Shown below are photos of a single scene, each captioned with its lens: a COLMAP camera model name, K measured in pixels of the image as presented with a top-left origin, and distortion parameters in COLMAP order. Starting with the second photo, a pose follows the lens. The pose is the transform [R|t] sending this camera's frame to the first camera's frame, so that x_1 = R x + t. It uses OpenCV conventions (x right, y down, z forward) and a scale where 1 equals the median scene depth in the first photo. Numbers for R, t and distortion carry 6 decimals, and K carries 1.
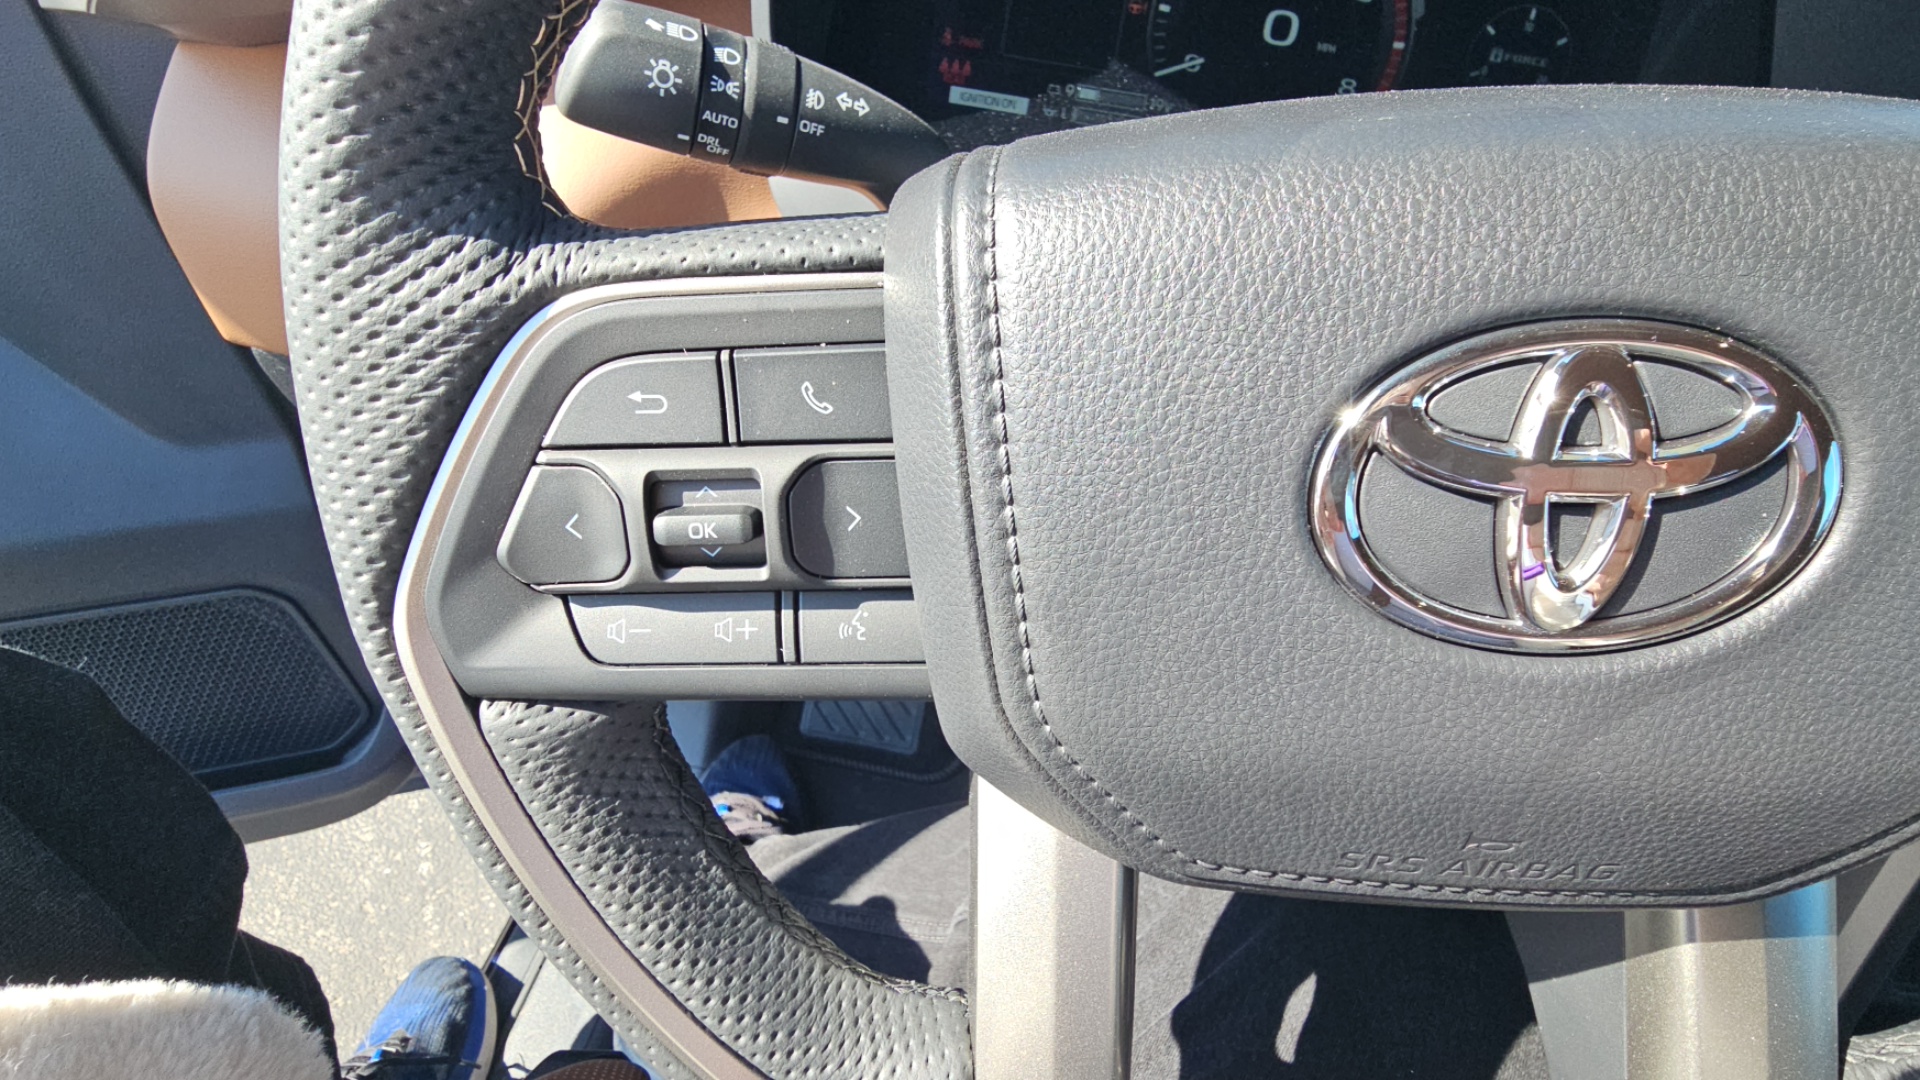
lens RADIAL K [[857.3, 0, 976.2], [0, 857.3, 537.7], [0, 0, 1]] dist [-0.000661, -0.000305]
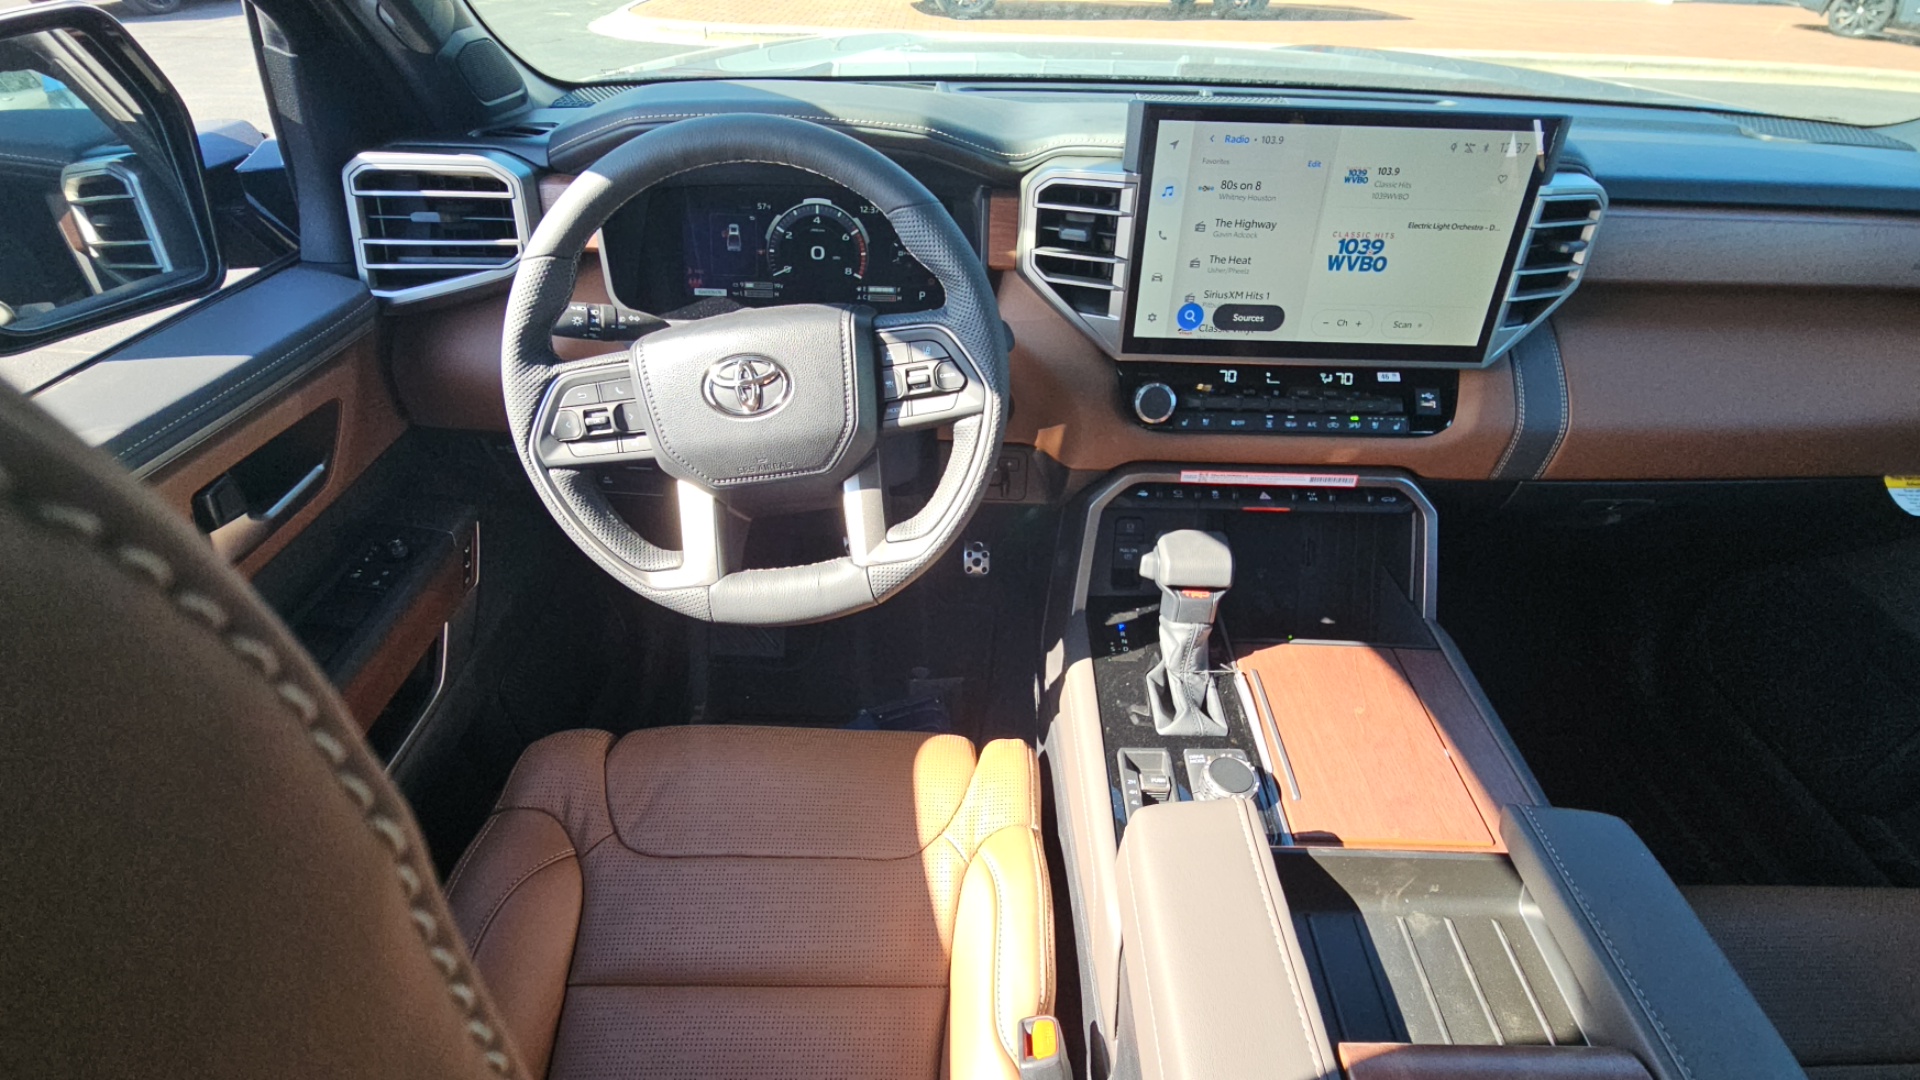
lens RADIAL K [[855.7, 0, 979.9], [0, 855.7, 544.3], [0, 0, 1]] dist [0.008562, -0.006888]
pose [[0.988867, -0.139667, 0.051332, 0.971574], [0.143139, 0.987103, -0.071682, 0.878166], [-0.040658, 0.078232, 0.996106, -2.536481]]
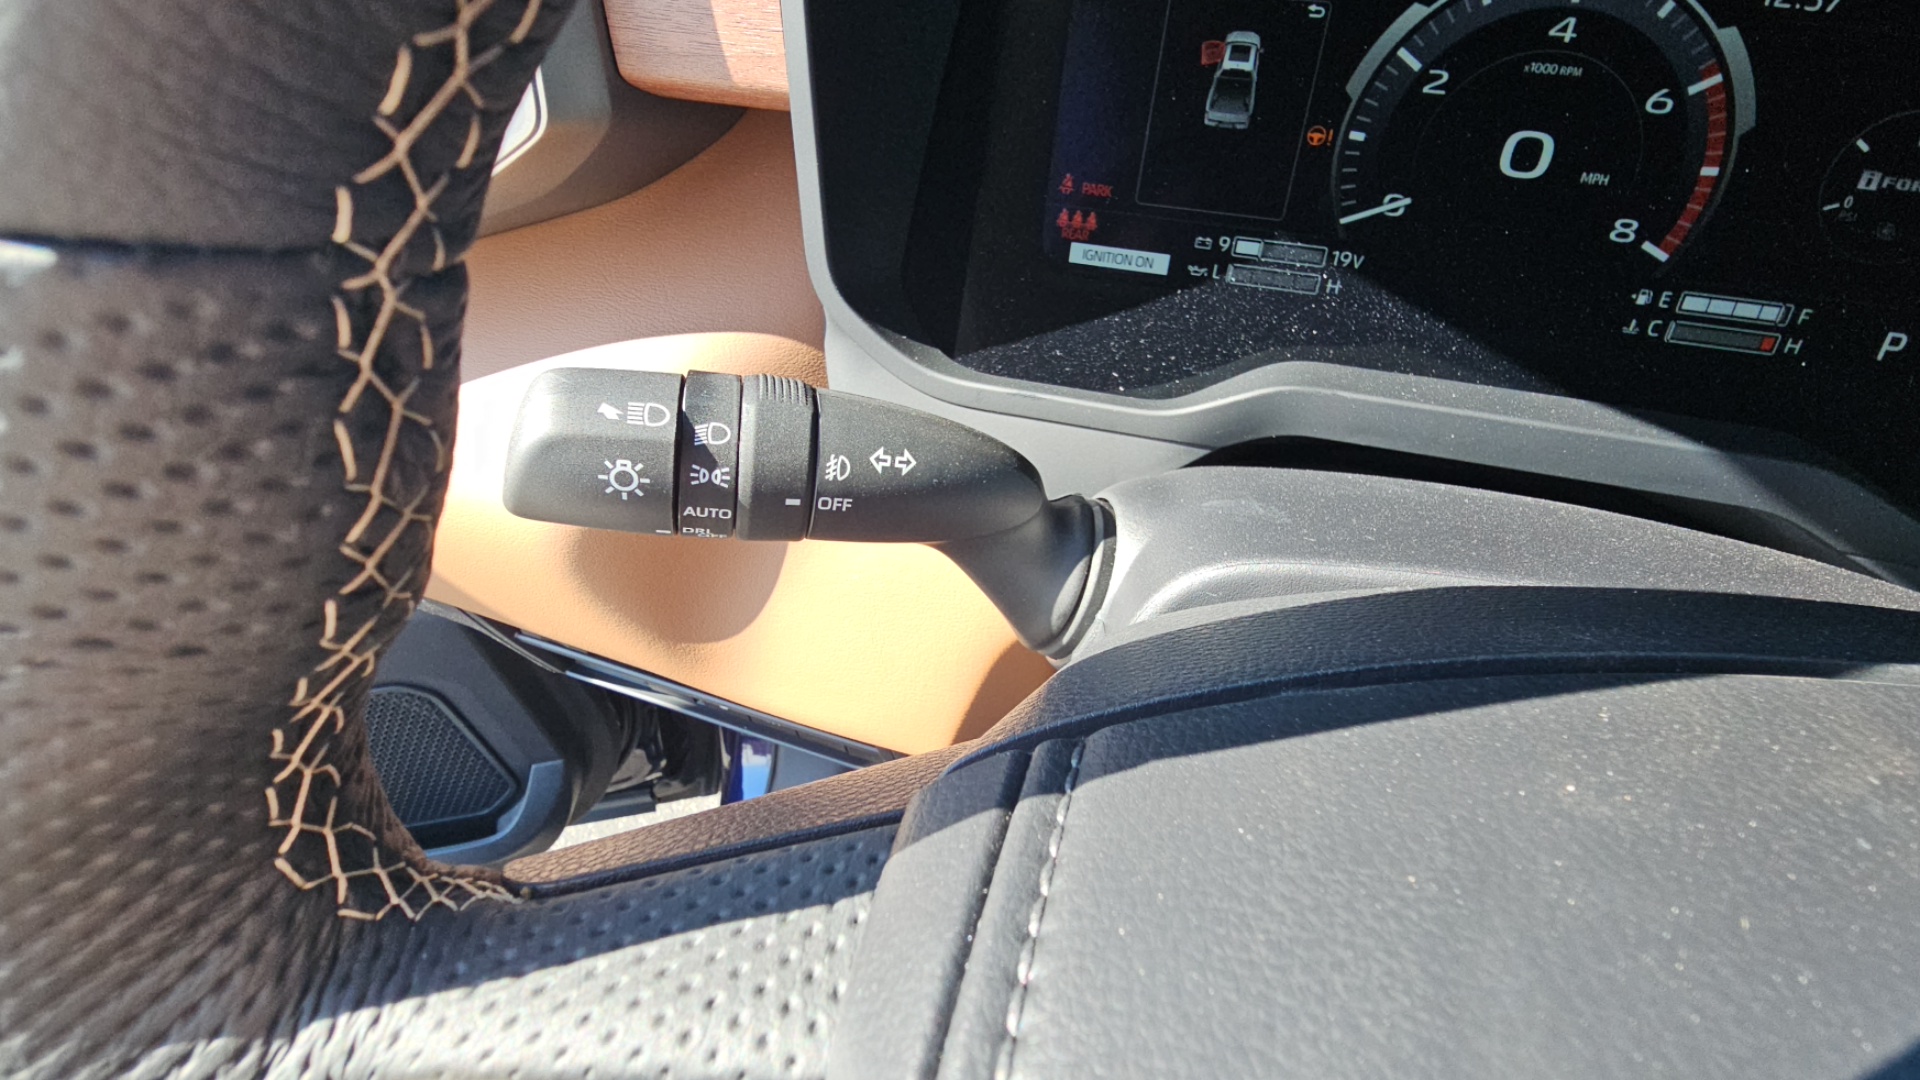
lens RADIAL K [[855.7, 0, 979.9], [0, 855.7, 544.3], [0, 0, 1]] dist [0.008562, -0.006888]
pose [[0.984194, 0.023027, -0.175588, 0.058481], [-0.014303, 0.998607, 0.050789, -0.491749], [0.176513, -0.047475, 0.983153, 0.313826]]
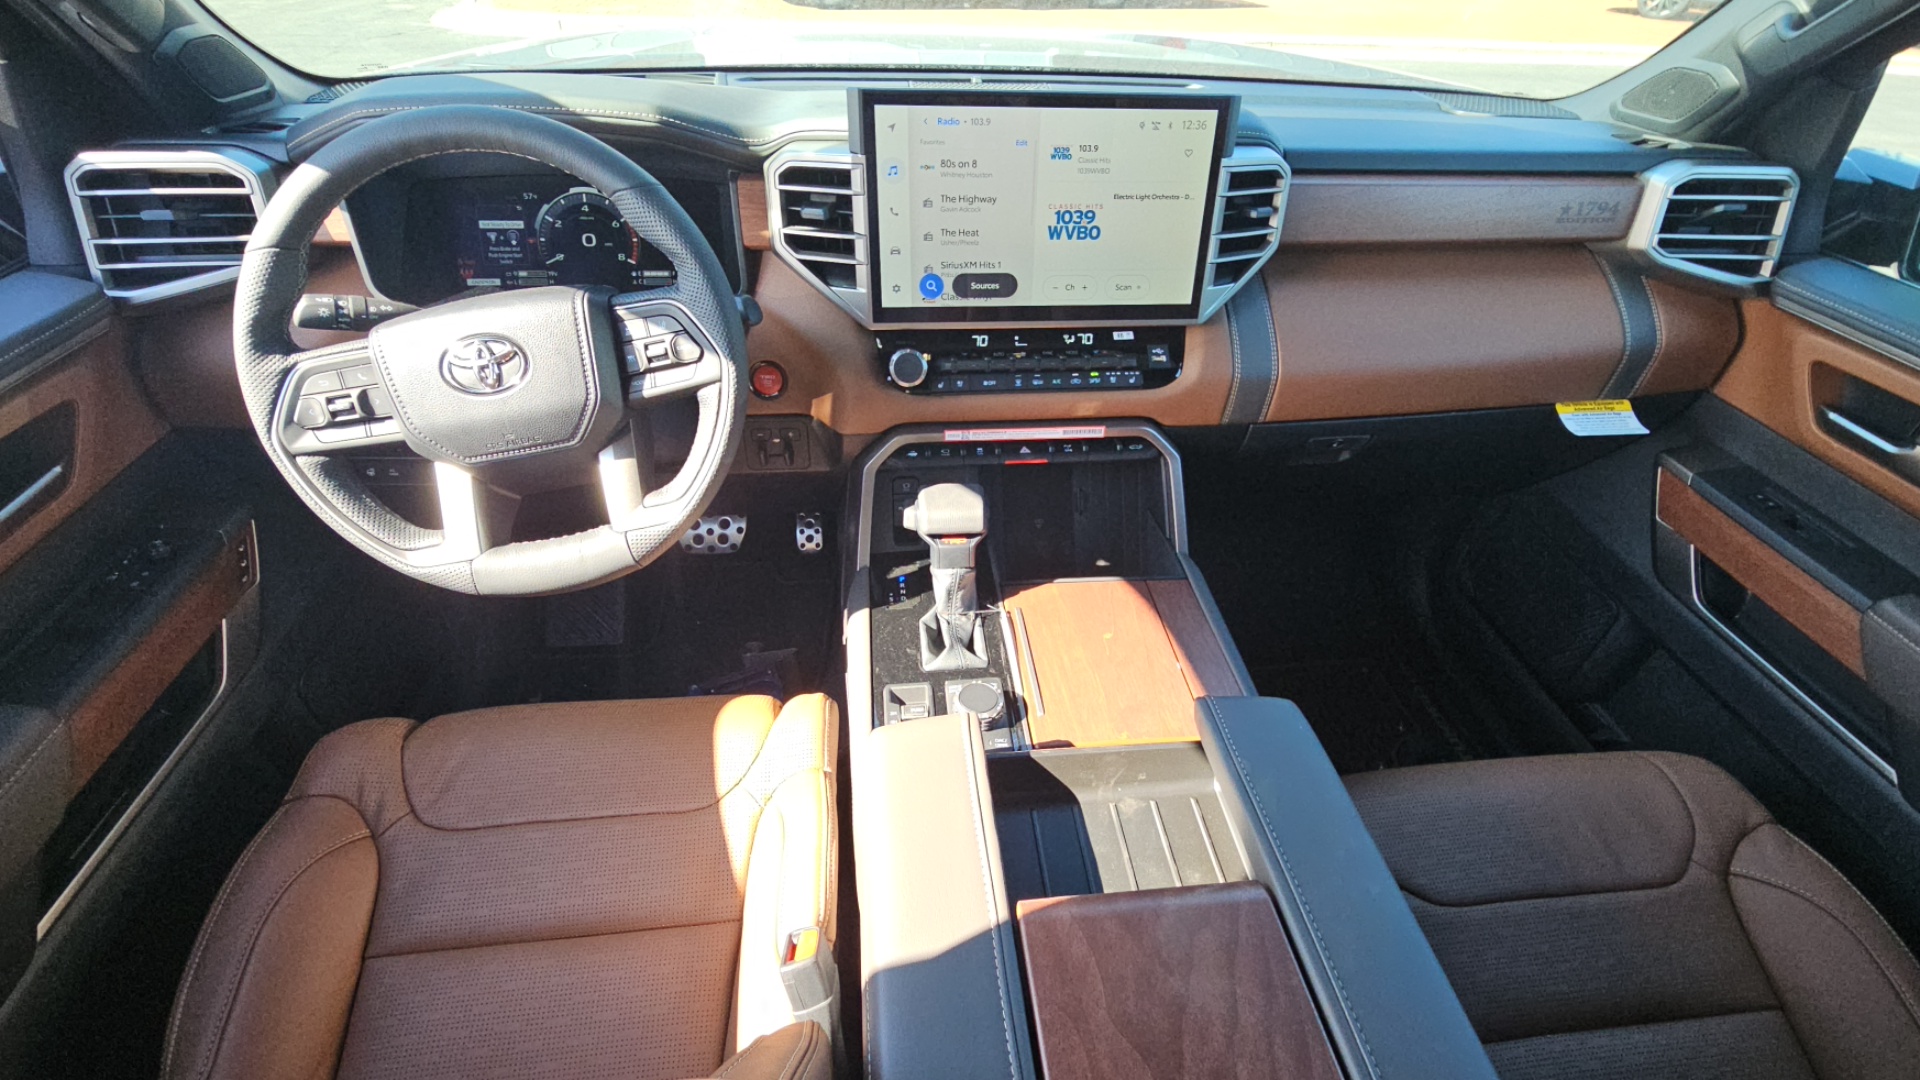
lens RADIAL K [[856.0, 0, 981.0], [0, 856.0, 546.8], [0, 0, 1]] dist [0.003673, -0.003714]
pose [[0.967554, -0.205901, 0.146438, 1.578090], [0.214067, 0.975907, -0.042209, 1.181856], [-0.134219, 0.072187, 0.988319, -2.877866]]
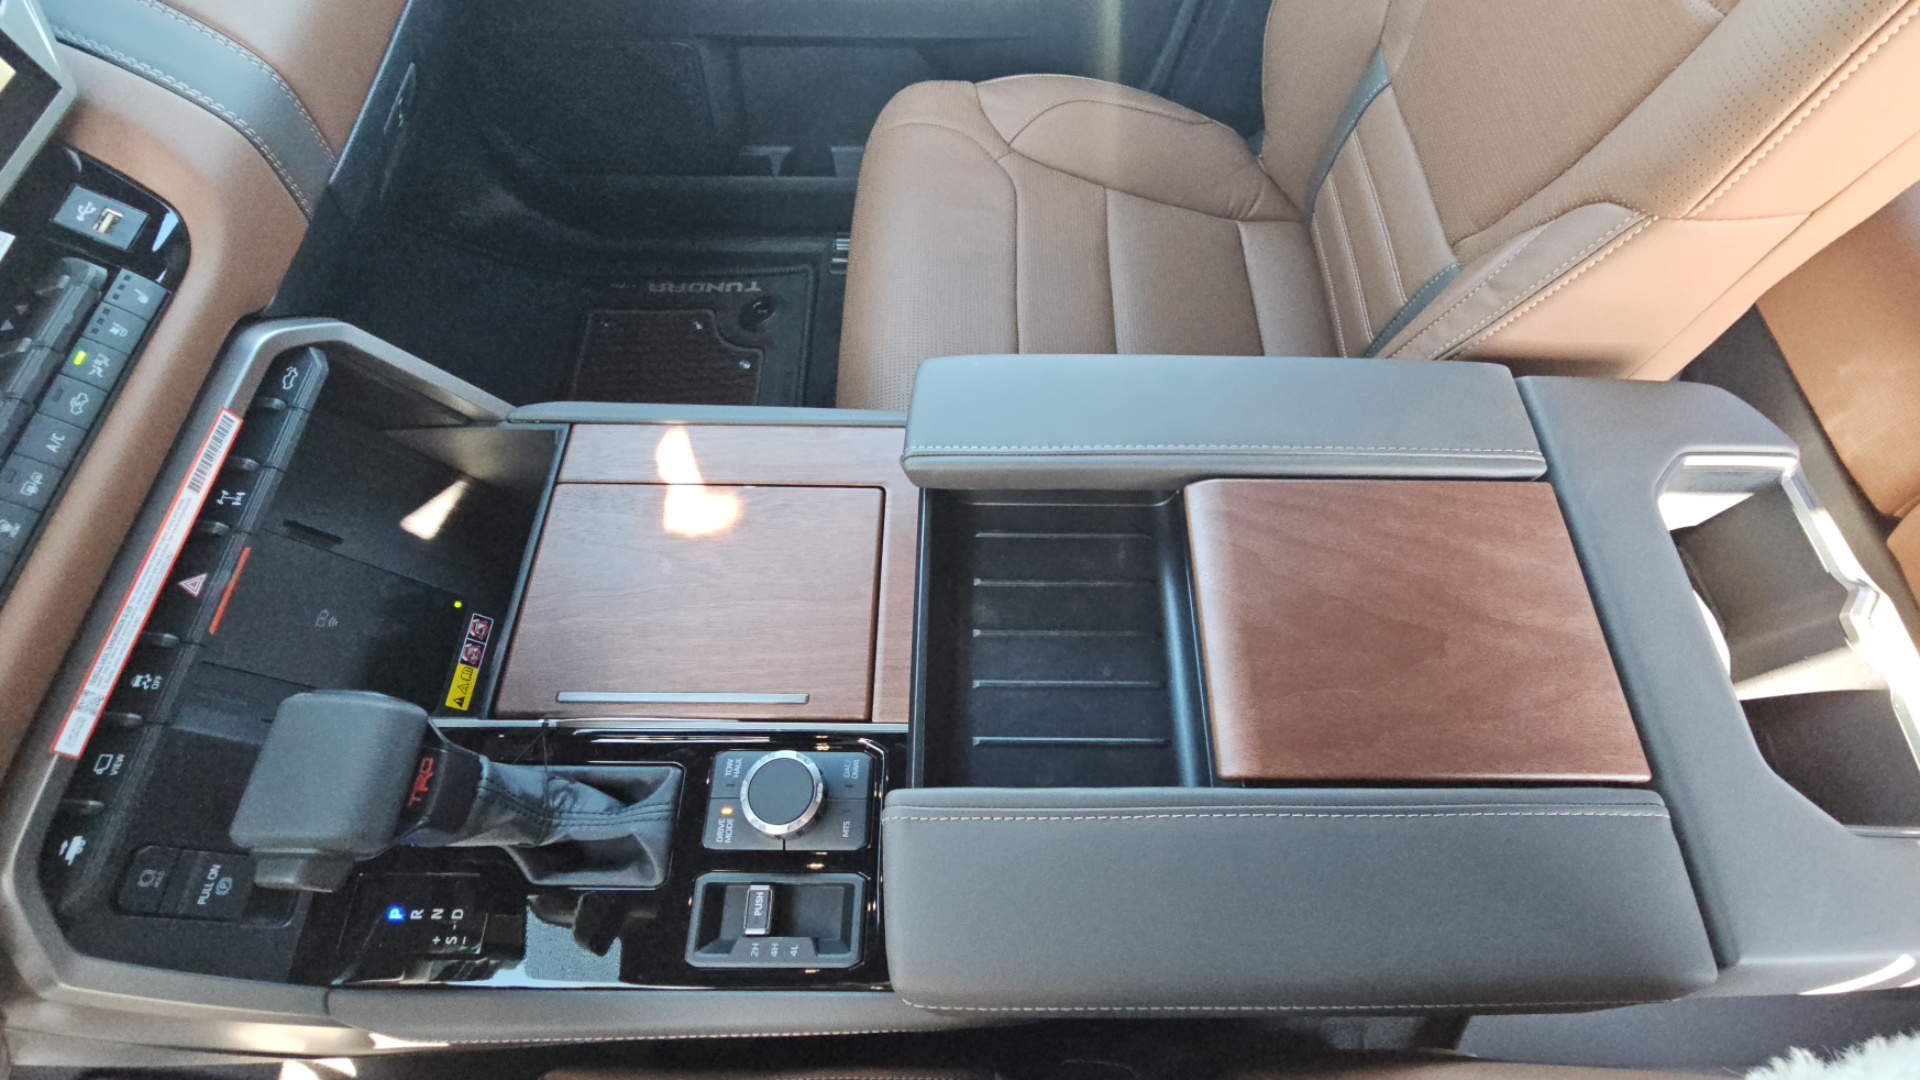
lens RADIAL K [[855.7, 0, 979.9], [0, 855.7, 544.3], [0, 0, 1]] dist [0.008562, -0.006888]
pose [[-0.121363, -0.927683, 0.353094, 1.717211], [0.645874, 0.196314, 0.737772, 0.249396], [-0.753736, 0.317592, 0.575341, -1.089852]]
